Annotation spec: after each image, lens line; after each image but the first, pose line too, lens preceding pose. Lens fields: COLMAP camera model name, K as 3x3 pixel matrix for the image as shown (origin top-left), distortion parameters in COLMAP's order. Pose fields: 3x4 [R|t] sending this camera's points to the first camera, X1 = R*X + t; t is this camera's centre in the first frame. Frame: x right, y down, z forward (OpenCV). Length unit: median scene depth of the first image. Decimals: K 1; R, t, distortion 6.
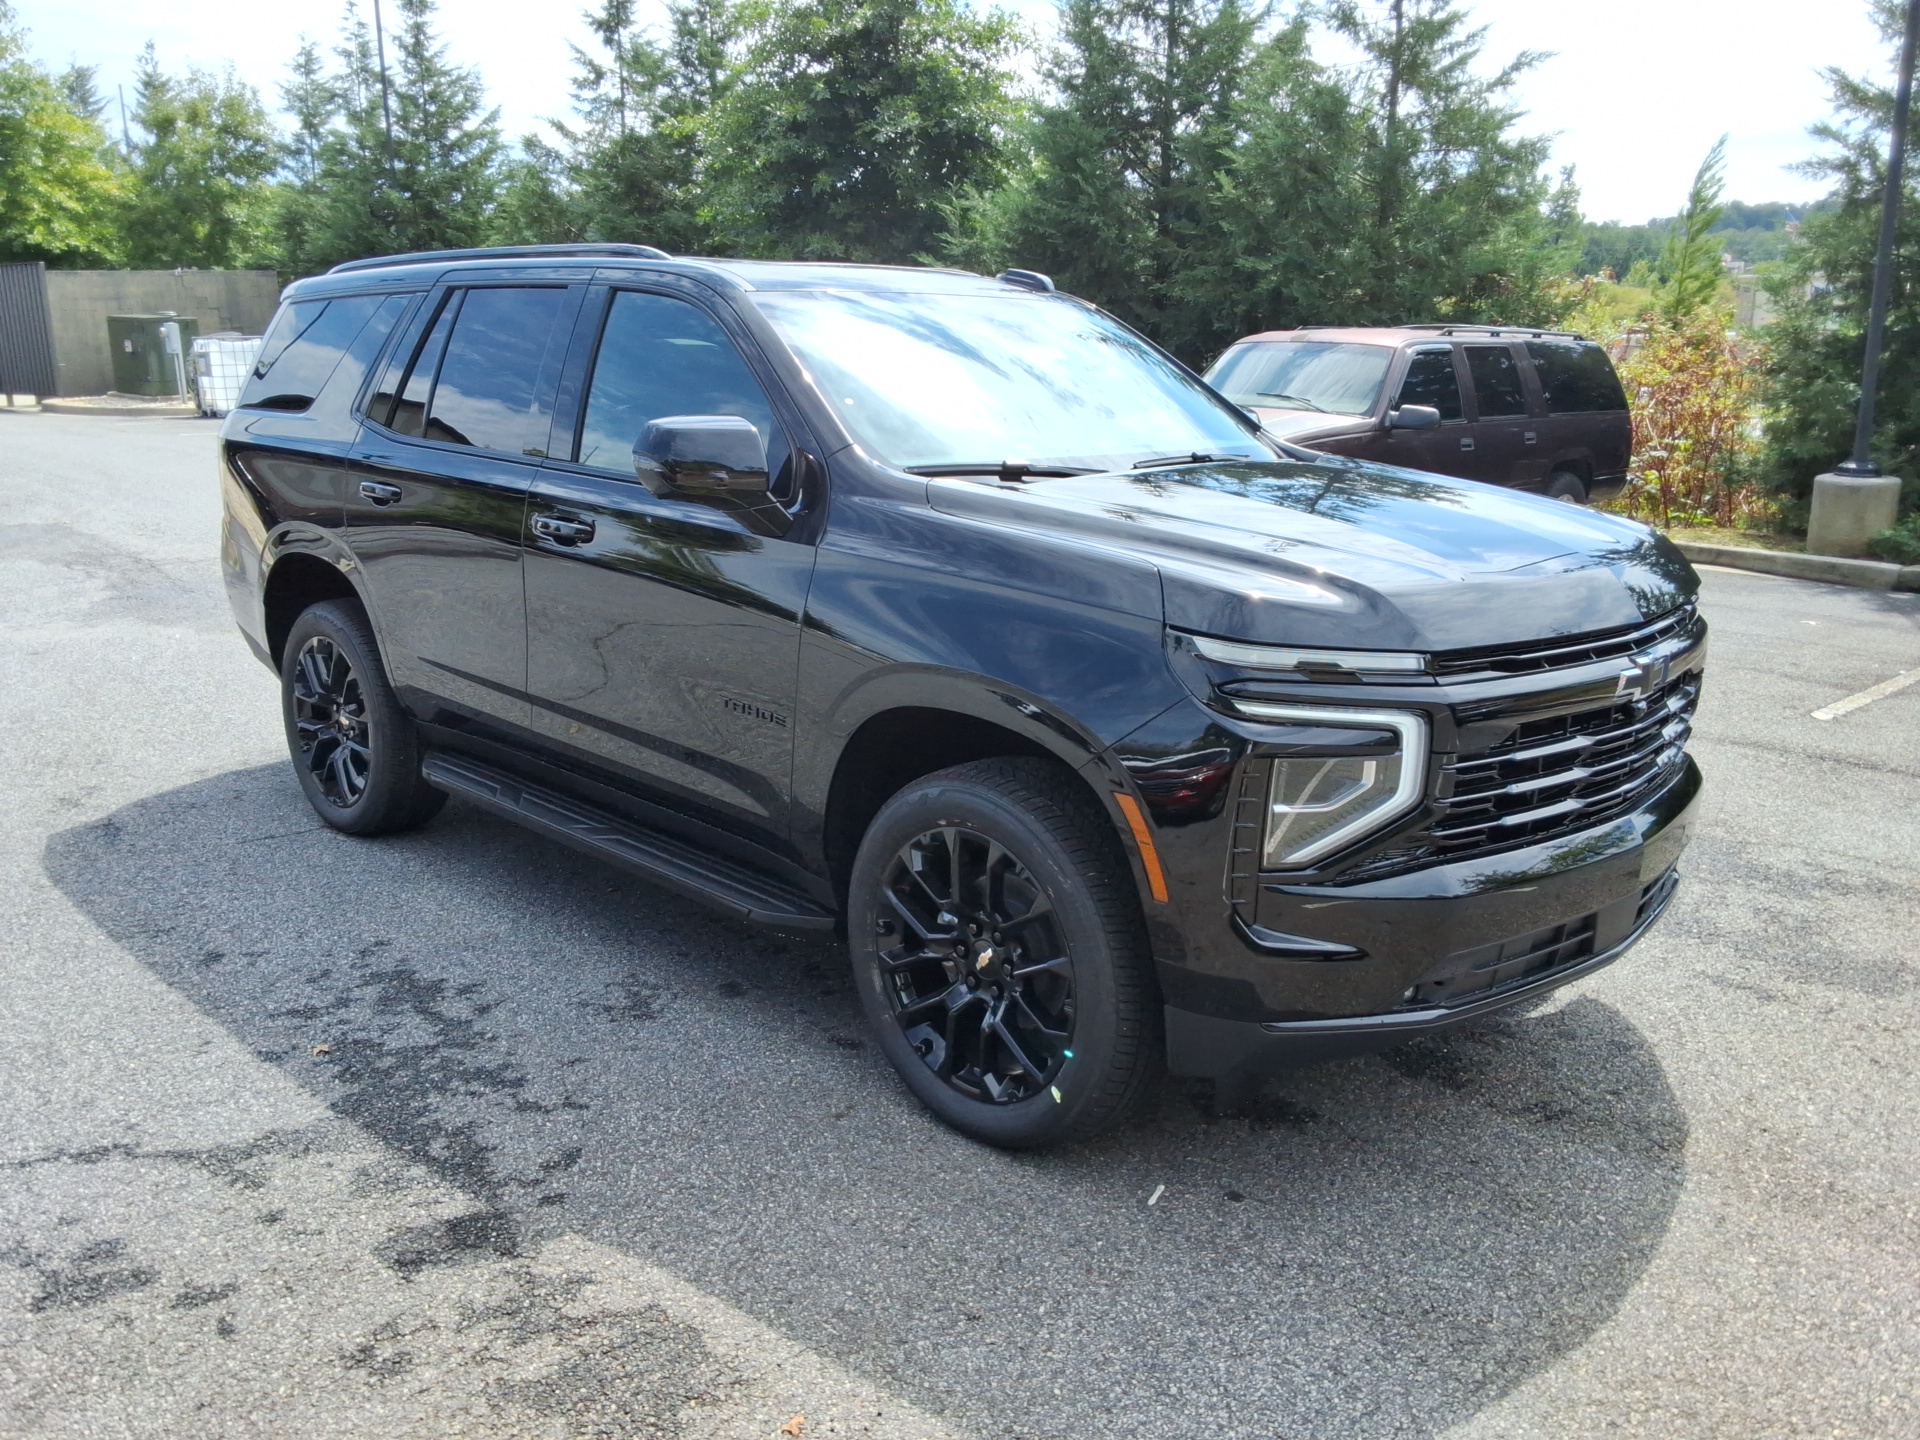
lens RADIAL K [[1541.3, 0, 973.1], [0, 1541.3, 697.4], [0, 0, 1]] dist [0.127528, -0.199590]
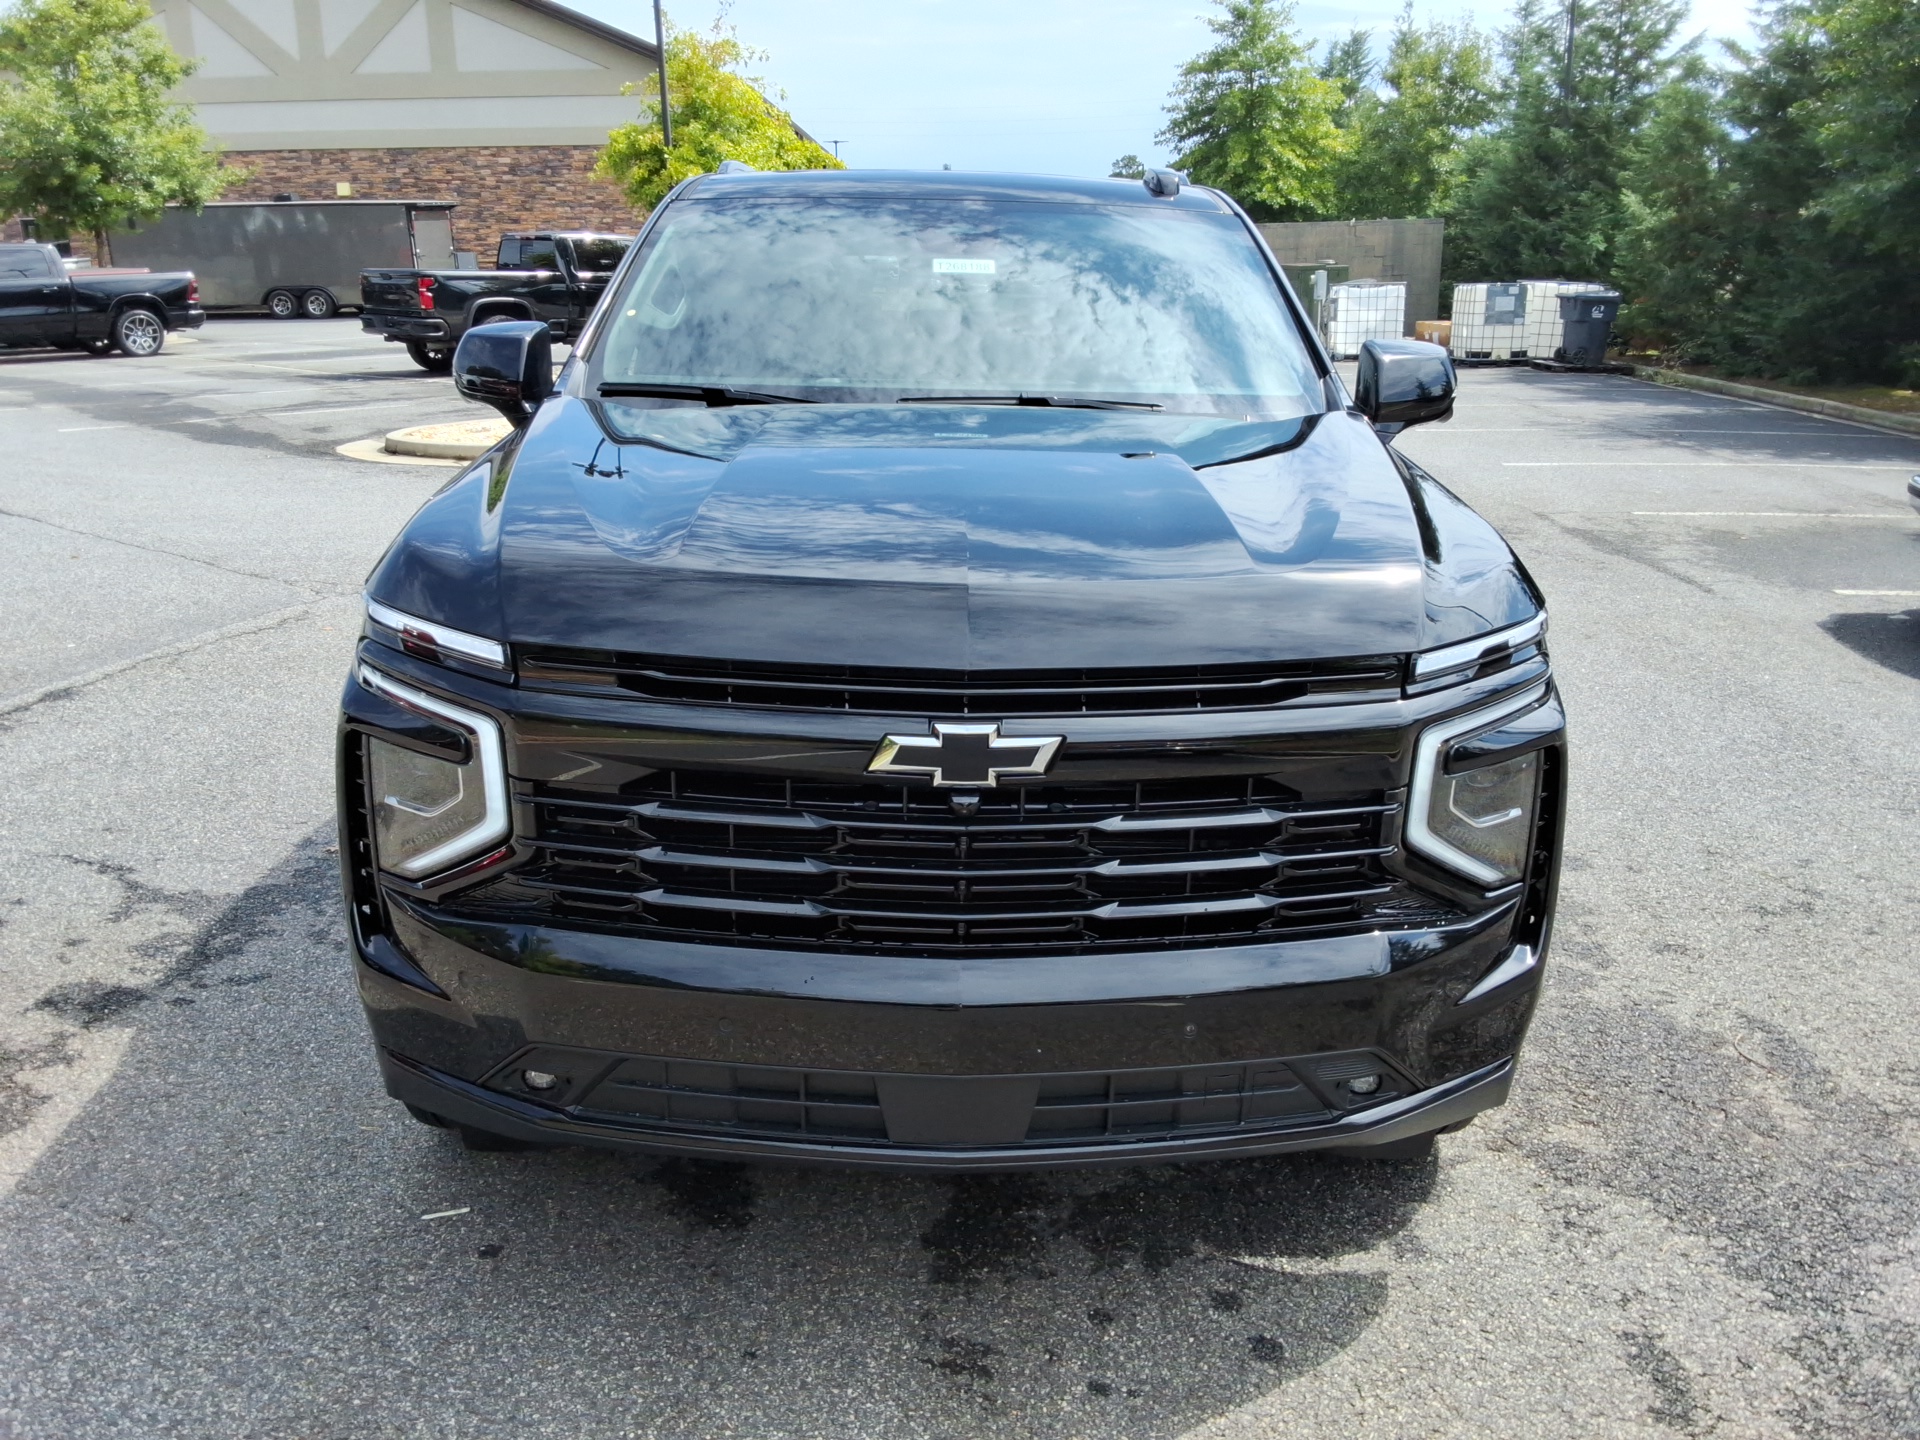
lens RADIAL K [[1541.3, 0, 973.1], [0, 1541.3, 697.4], [0, 0, 1]] dist [0.127528, -0.199590]
pose [[0.717811, 0.180234, -0.672505, 0.095514], [-0.159564, 0.982790, 0.093078, -0.010820], [0.677707, 0.040495, 0.734216, 0.058519]]
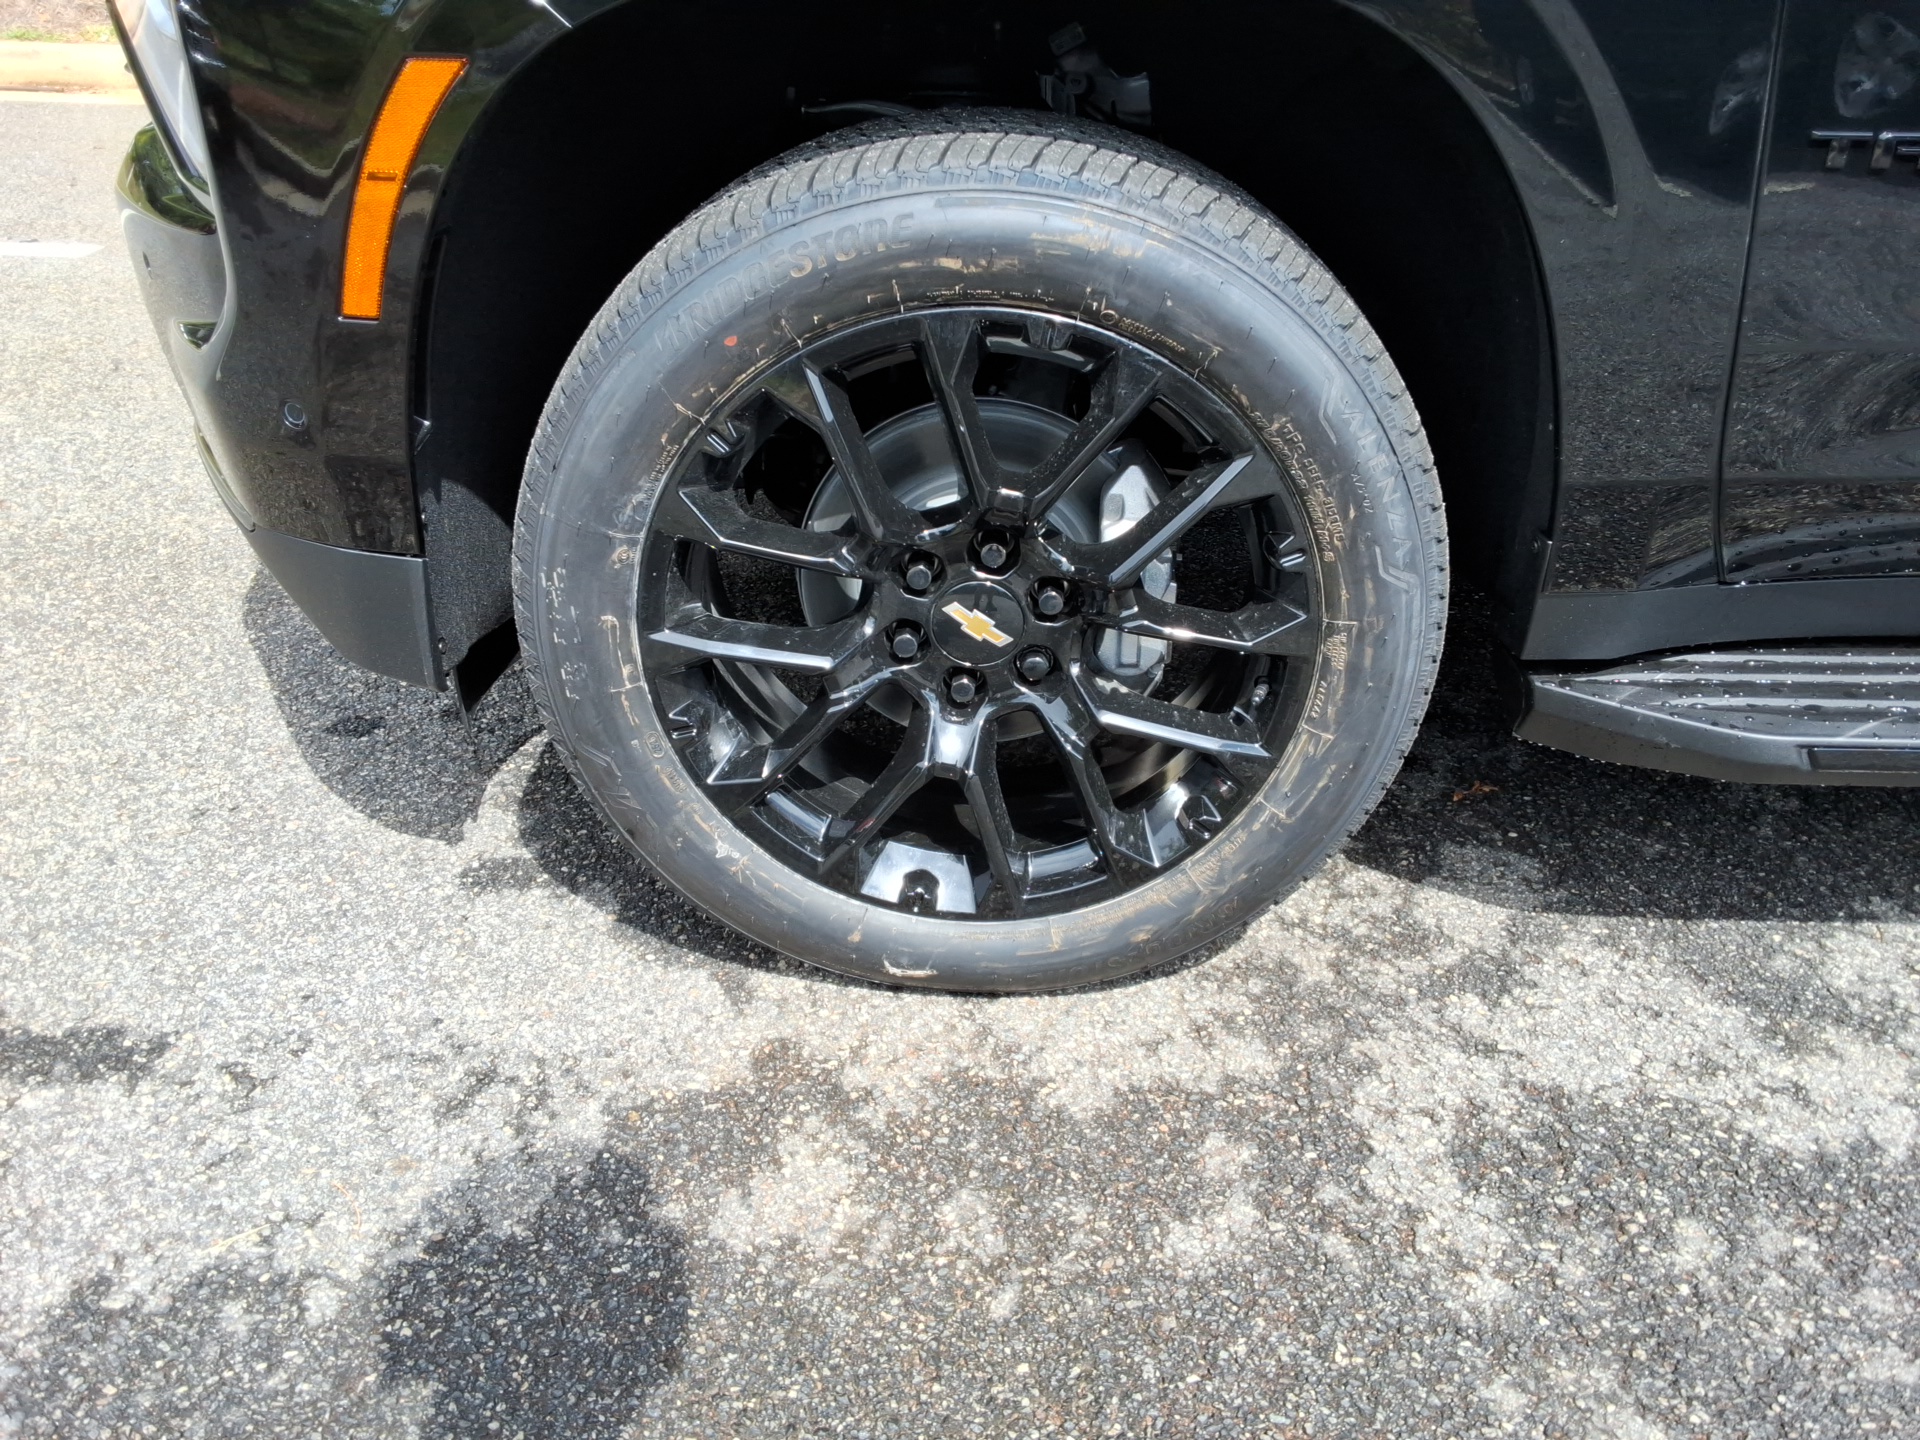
lens RADIAL K [[1541.3, 0, 973.1], [0, 1541.3, 697.4], [0, 0, 1]] dist [0.127528, -0.199590]
pose [[-0.724392, 0.307503, -0.617007, 0.077854], [-0.179611, 0.779913, 0.599563, -0.017373], [0.665579, 0.545140, -0.509731, 0.187260]]
